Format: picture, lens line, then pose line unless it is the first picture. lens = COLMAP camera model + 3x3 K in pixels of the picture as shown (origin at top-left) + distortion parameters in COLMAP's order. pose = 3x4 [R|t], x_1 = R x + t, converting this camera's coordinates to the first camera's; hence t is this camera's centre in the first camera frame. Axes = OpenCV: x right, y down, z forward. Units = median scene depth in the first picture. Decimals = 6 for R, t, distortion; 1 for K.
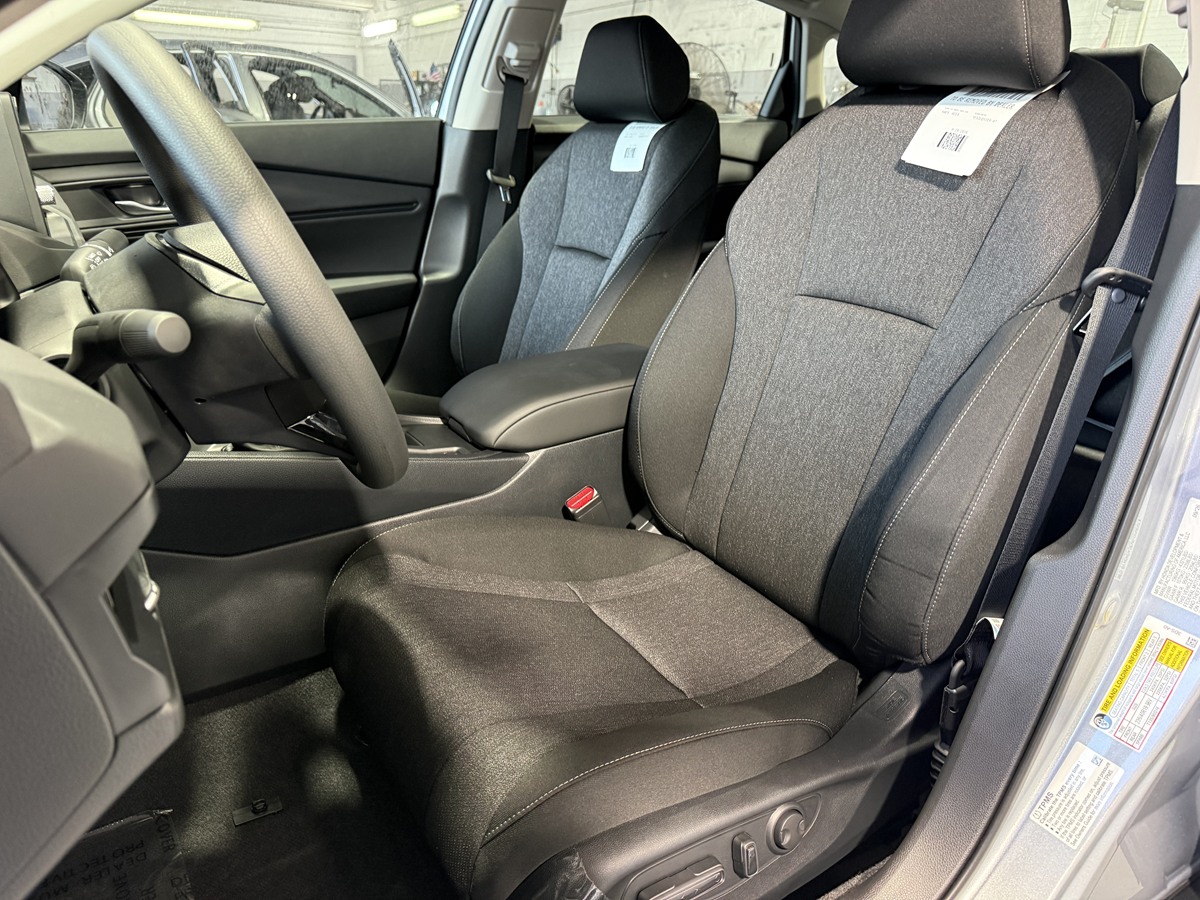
lens RADIAL K [[852.1, 0, 600.0], [0, 852.1, 450.0], [0, 0, 1]] dist [0.173290, -0.384329]
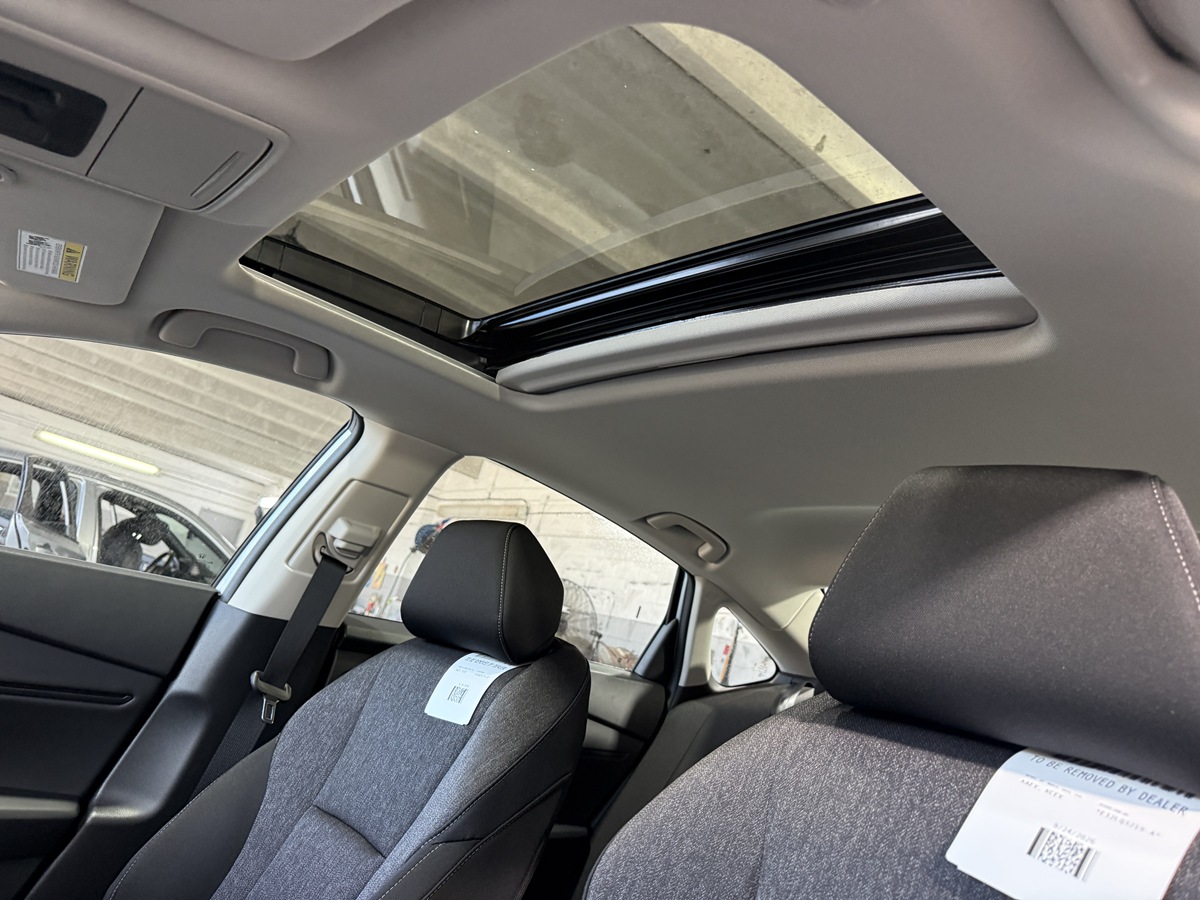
lens RADIAL K [[833.7, 0, 620.7], [0, 833.7, 446.0], [0, 0, 1]] dist [0.074835, -0.104435]
pose [[0.962470, 0.242985, 0.120873, 0.025736], [-0.133119, 0.810816, -0.569962, -0.119467], [-0.236498, 0.532481, 0.812732, 0.276483]]
